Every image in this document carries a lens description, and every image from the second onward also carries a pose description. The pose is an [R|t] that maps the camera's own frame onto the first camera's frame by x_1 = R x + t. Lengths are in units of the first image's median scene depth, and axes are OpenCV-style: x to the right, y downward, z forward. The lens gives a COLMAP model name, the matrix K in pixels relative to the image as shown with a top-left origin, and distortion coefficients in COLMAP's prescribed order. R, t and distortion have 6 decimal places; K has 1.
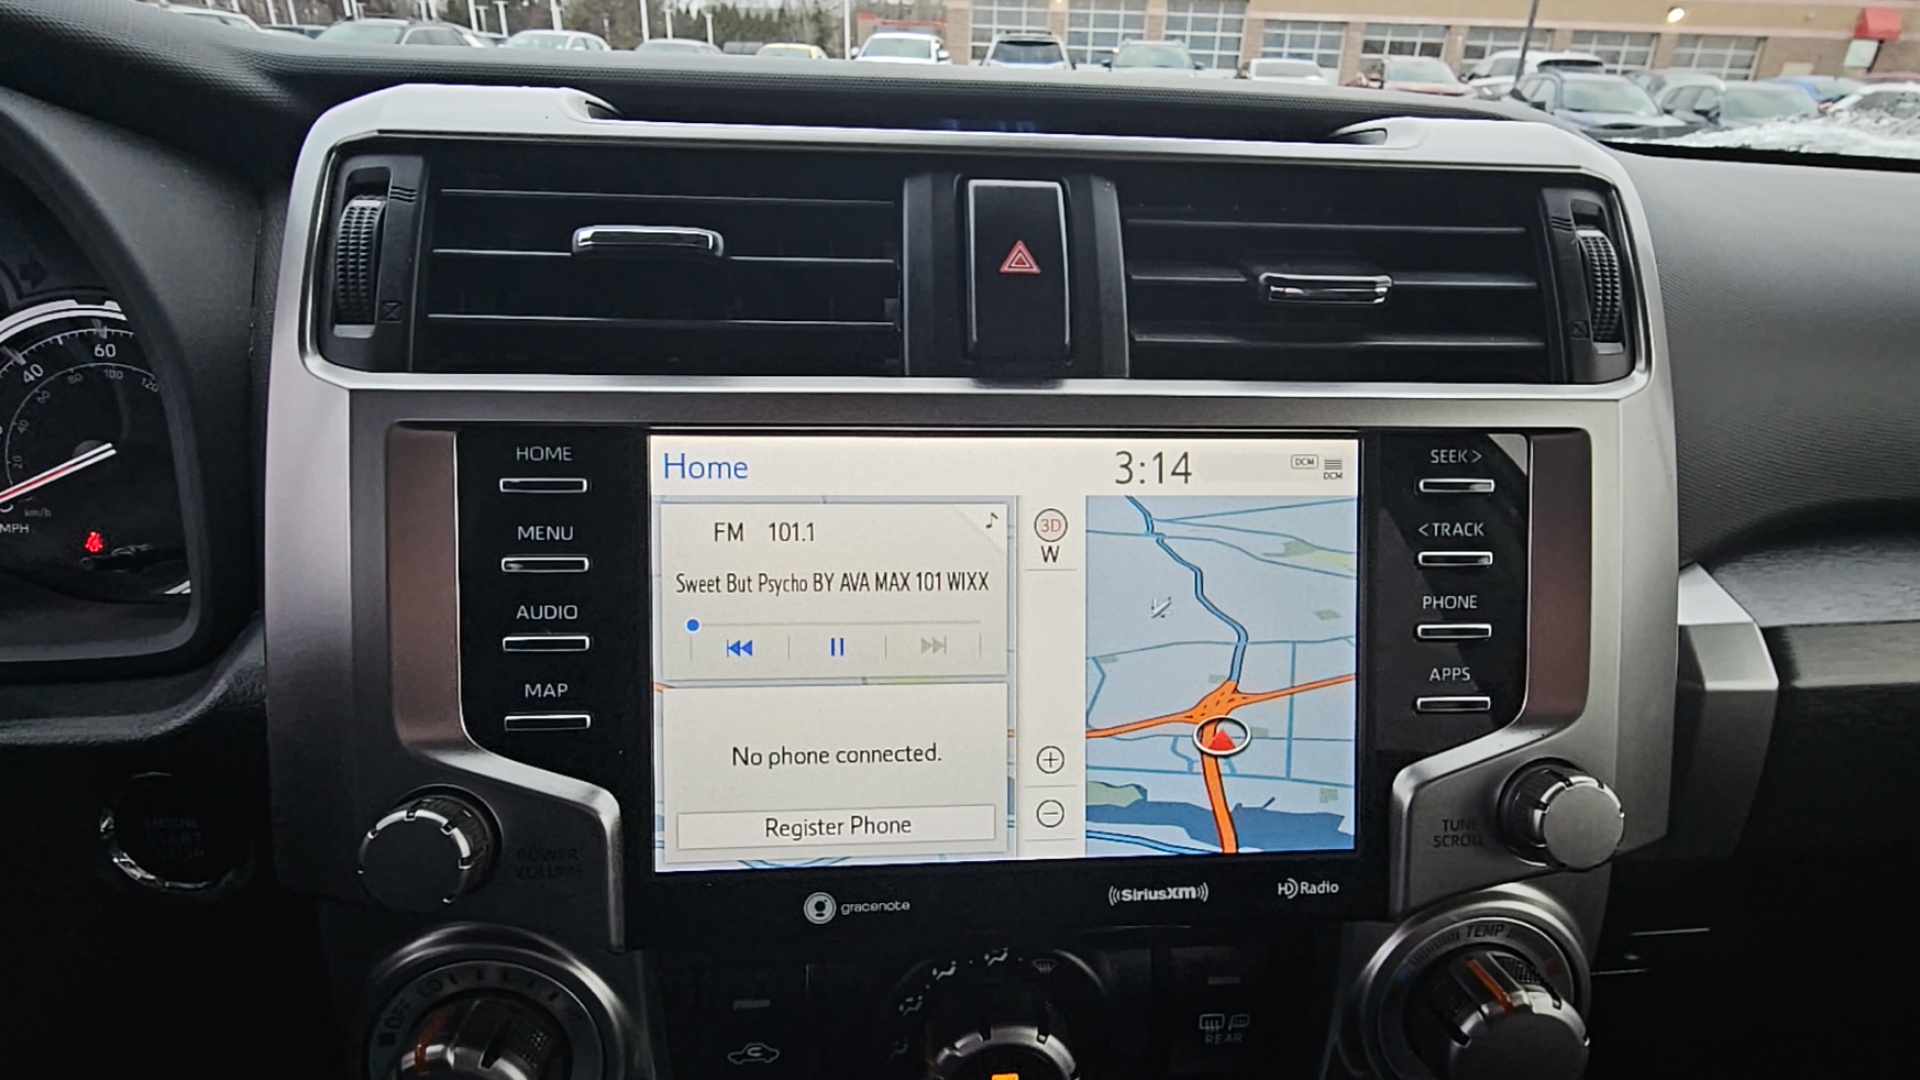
lens RADIAL K [[1021.0, 0, 983.5], [0, 1021.0, 543.4], [0, 0, 1]] dist [0.006203, -0.003150]
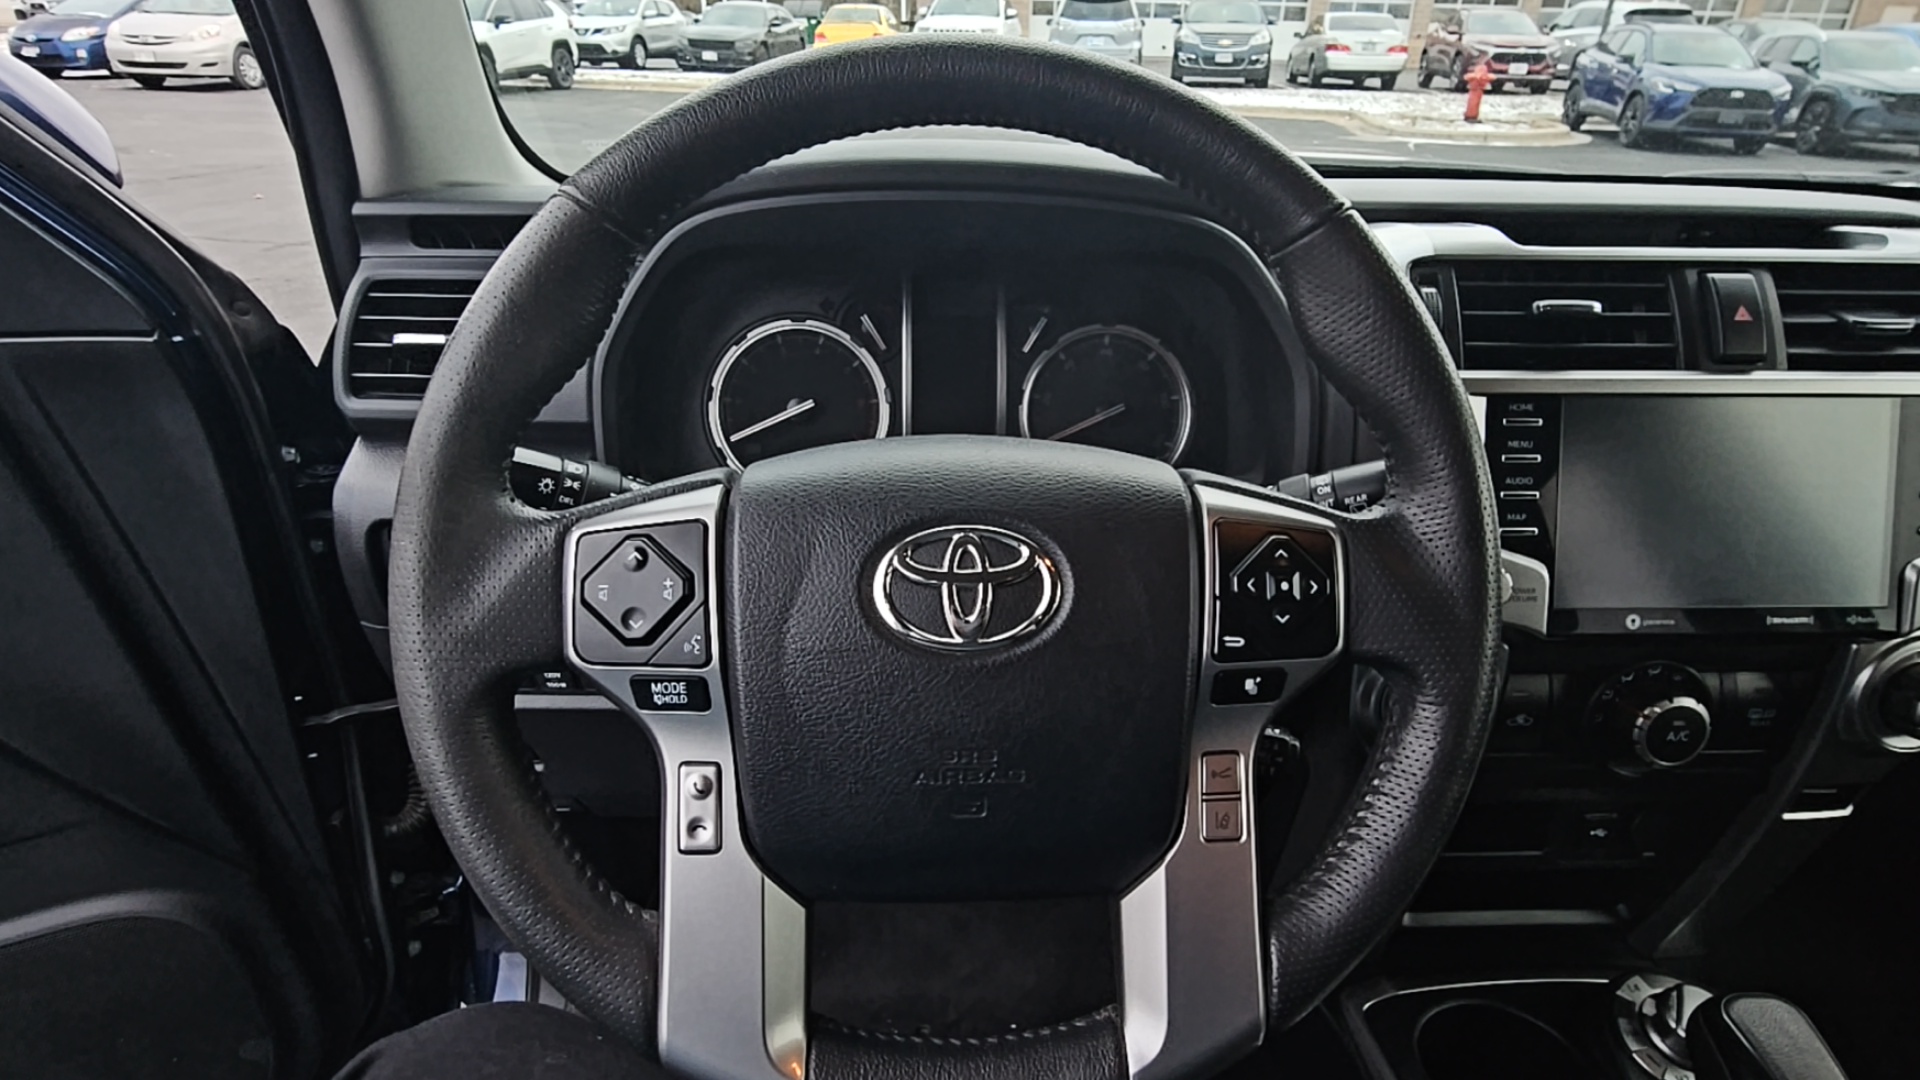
lens RADIAL K [[1027.3, 0, 982.9], [0, 1027.3, 543.0], [0, 0, 1]] dist [0.006349, -0.000669]
pose [[0.999240, 0.004806, -0.038687, -1.368805], [-0.003405, 0.999338, 0.036219, 0.114893], [0.038836, -0.036060, 0.998595, -1.135320]]
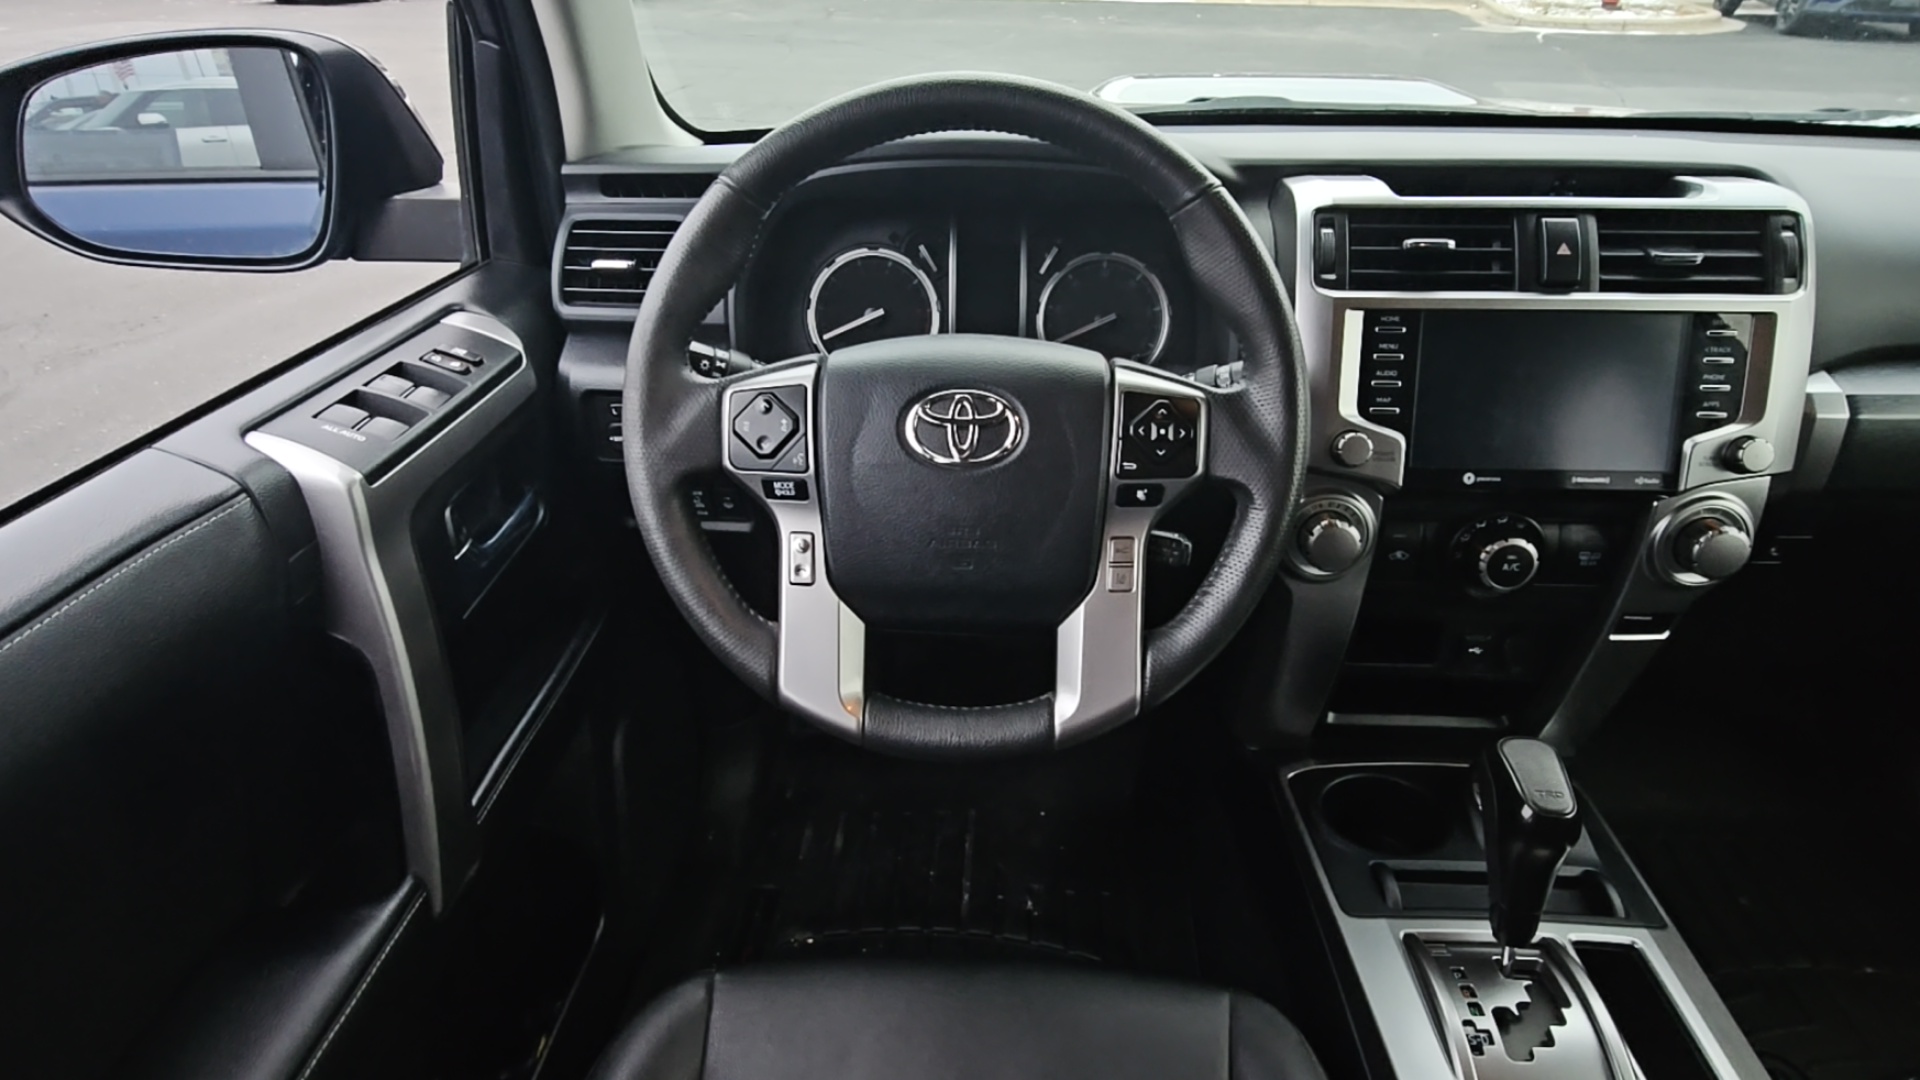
lens RADIAL K [[1021.0, 0, 983.5], [0, 1021.0, 543.4], [0, 0, 1]] dist [0.006203, -0.003150]
pose [[0.991476, 0.035558, -0.125346, -1.111765], [-0.019654, 0.991848, 0.125904, 0.191975], [0.128802, -0.122367, 0.984092, -1.979490]]
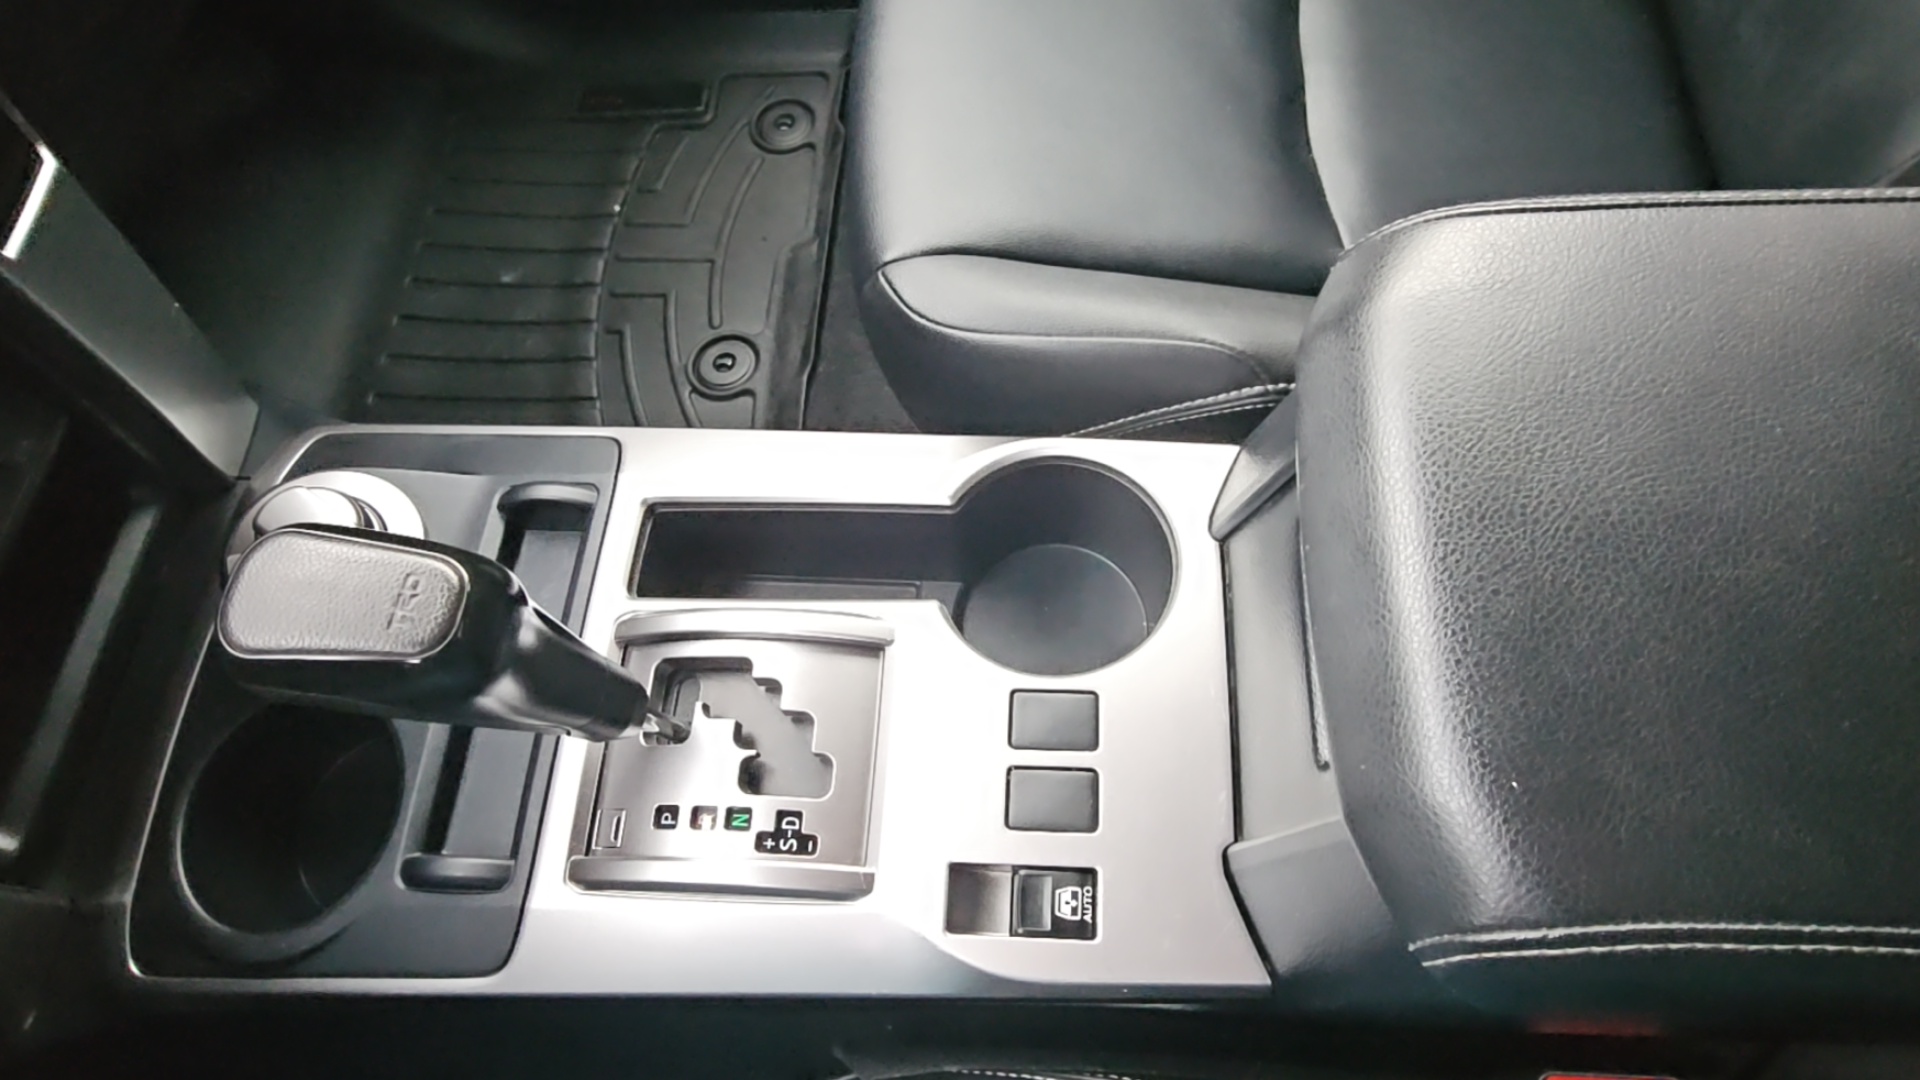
lens RADIAL K [[1021.0, 0, 983.5], [0, 1021.0, 543.4], [0, 0, 1]] dist [0.006203, -0.003150]
pose [[0.125390, -0.924607, 0.359694, -0.277511], [0.458007, 0.375557, 0.805721, 0.471951], [-0.880061, 0.063713, 0.470567, -0.455334]]
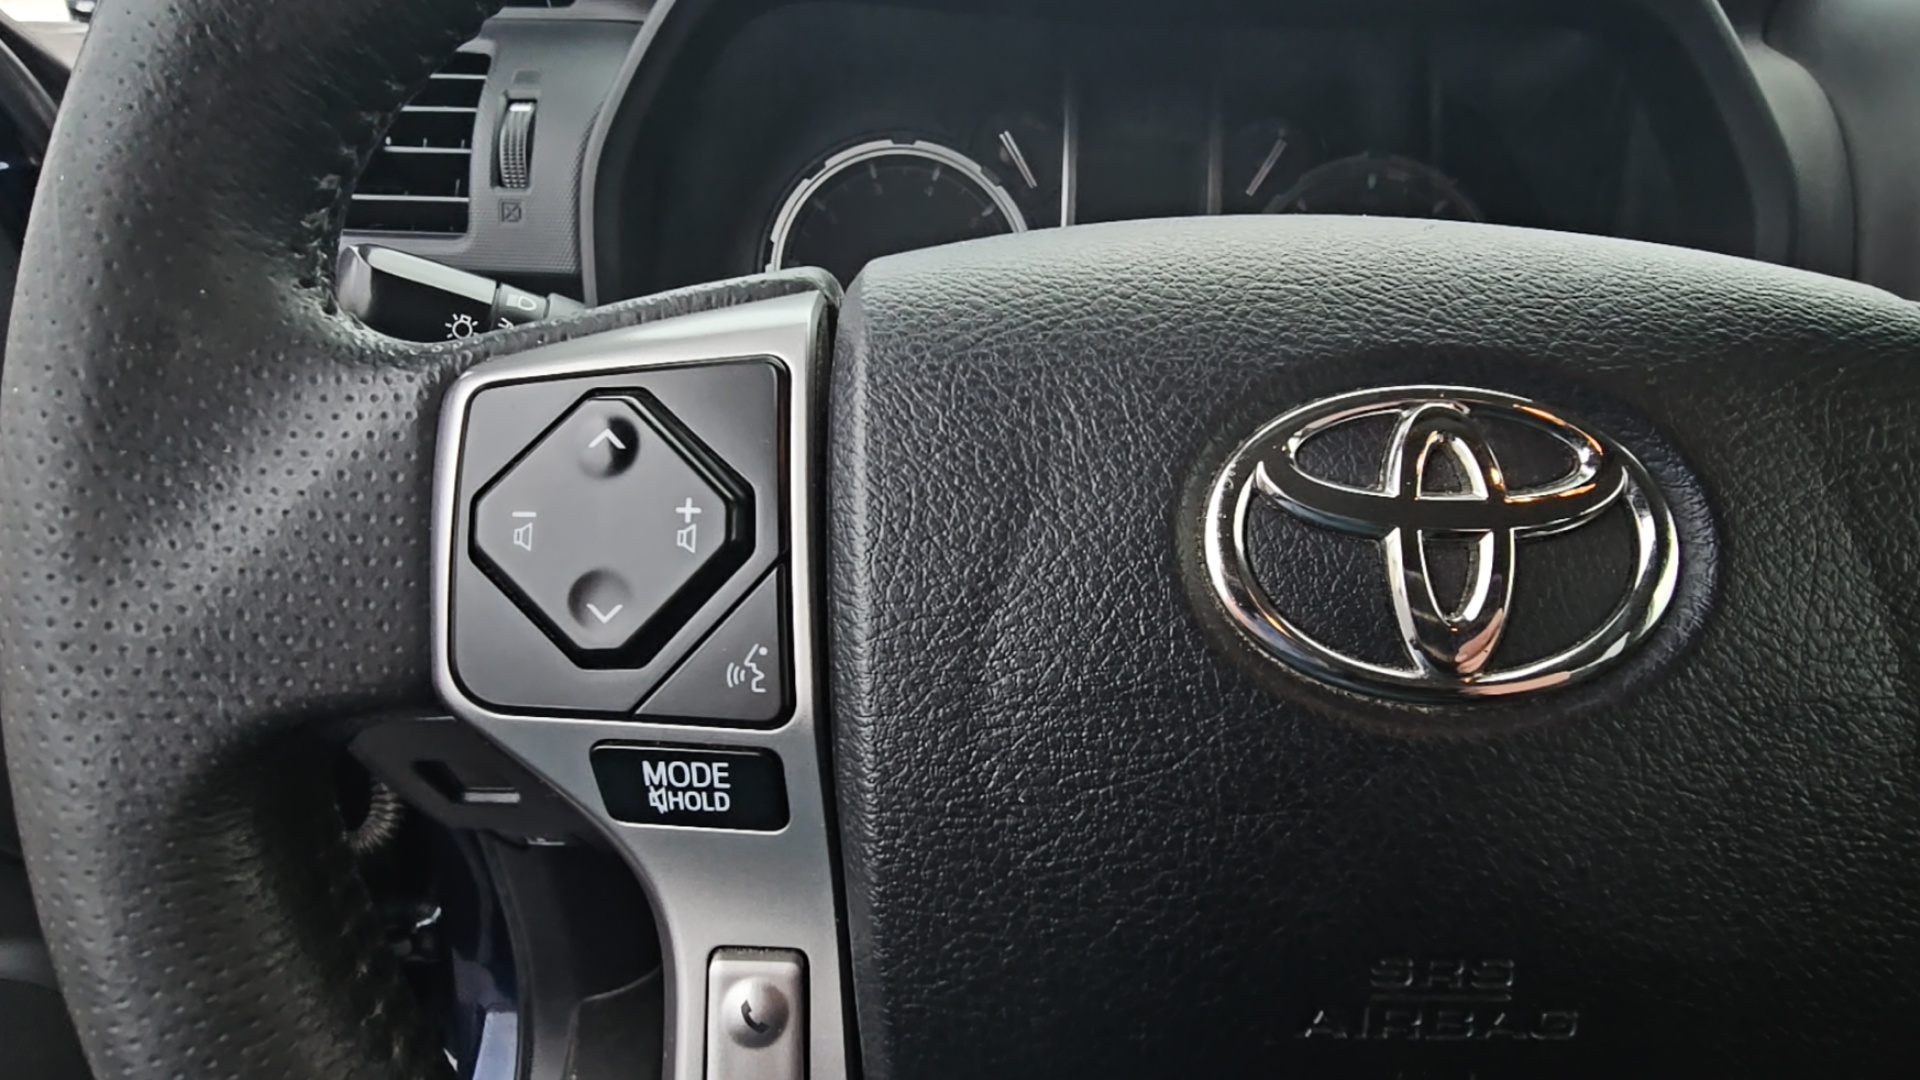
lens RADIAL K [[1021.0, 0, 983.5], [0, 1021.0, 543.4], [0, 0, 1]] dist [0.006203, -0.003150]
pose [[0.997008, 0.029881, -0.071285, -1.645027], [-0.025458, 0.997741, 0.062175, 0.198290], [0.072981, -0.060175, 0.995516, -0.316656]]
